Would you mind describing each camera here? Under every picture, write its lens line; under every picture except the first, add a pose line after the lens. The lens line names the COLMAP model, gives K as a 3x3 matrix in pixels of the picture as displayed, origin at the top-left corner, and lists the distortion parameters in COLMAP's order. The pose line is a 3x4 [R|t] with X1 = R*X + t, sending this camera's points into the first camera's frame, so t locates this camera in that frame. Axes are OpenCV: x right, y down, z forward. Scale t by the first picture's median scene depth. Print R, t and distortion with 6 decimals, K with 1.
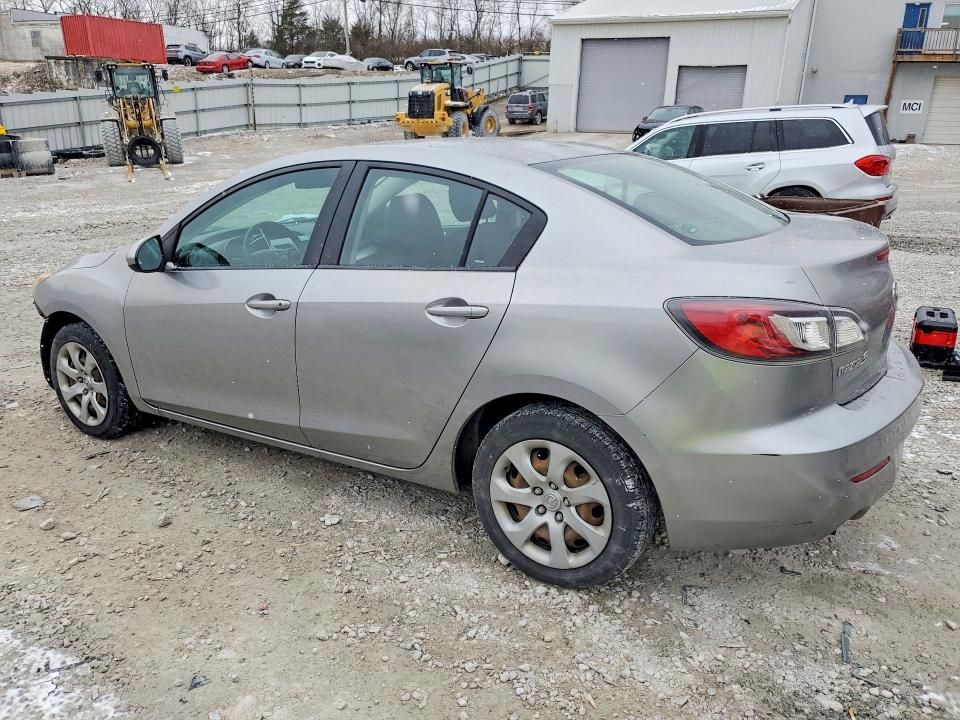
lens RADIAL K [[727.5, 0, 480.0], [0, 727.5, 360.0], [0, 0, 1]] dist [0.011479, 0.006342]
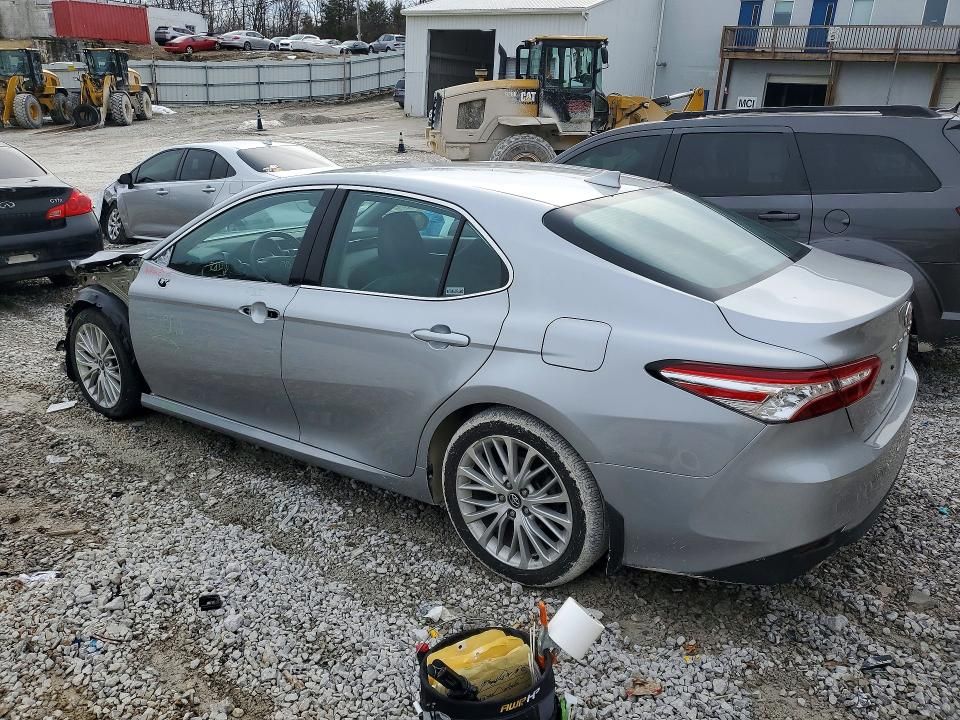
lens RADIAL K [[727.5, 0, 480.0], [0, 727.5, 360.0], [0, 0, 1]] dist [0.011479, 0.006342]
pose [[0.984021, 0.084852, -0.156533, 0.313625], [-0.080856, 0.996220, 0.031735, -0.001084], [0.158635, -0.018571, 0.987163, -0.034513]]
